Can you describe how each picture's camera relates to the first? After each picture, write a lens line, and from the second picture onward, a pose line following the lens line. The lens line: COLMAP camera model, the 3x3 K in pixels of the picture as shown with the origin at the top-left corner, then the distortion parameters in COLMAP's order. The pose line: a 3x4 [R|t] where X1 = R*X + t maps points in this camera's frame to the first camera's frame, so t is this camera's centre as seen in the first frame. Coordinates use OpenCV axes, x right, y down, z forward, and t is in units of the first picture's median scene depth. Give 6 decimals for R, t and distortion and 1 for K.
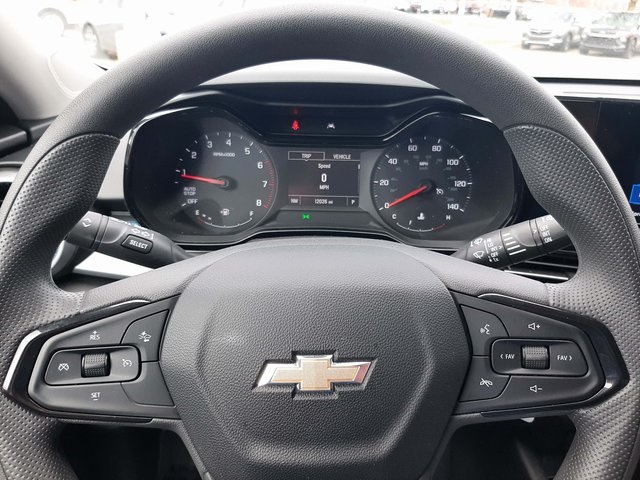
lens RADIAL K [[490.1, 0, 320.0], [0, 490.1, 240.0], [0, 0, 1]] dist [0.048262, -0.095547]
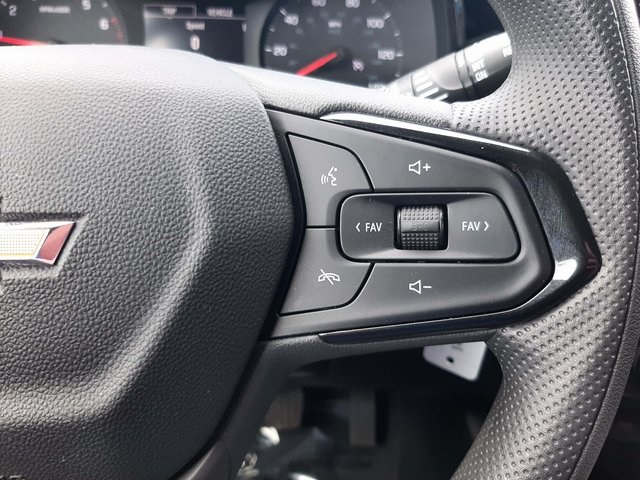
lens RADIAL K [[490.1, 0, 320.0], [0, 490.1, 240.0], [0, 0, 1]] dist [0.048262, -0.095547]
pose [[0.999904, 0.007521, 0.011672, 0.322045], [-0.007938, 0.999319, 0.036049, 0.231514], [-0.011393, -0.036138, 0.999282, 0.479271]]
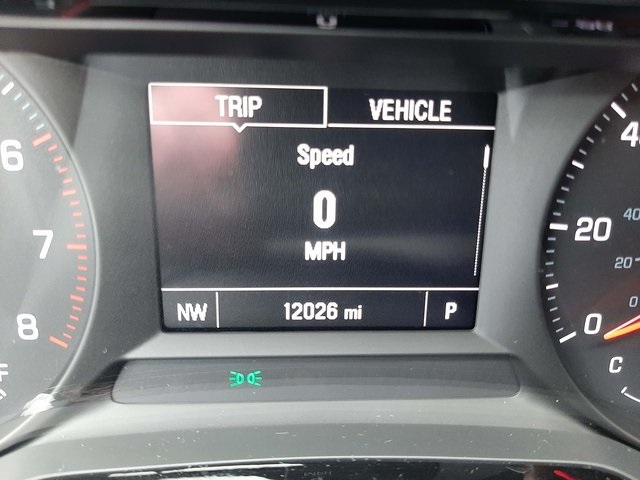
lens RADIAL K [[490.1, 0, 320.0], [0, 490.1, 240.0], [0, 0, 1]] dist [0.048262, -0.095547]
pose [[0.998706, -0.010810, 0.049703, -0.008500], [0.005453, 0.994278, 0.106681, -0.241209], [-0.050572, -0.106272, 0.993050, 1.379936]]
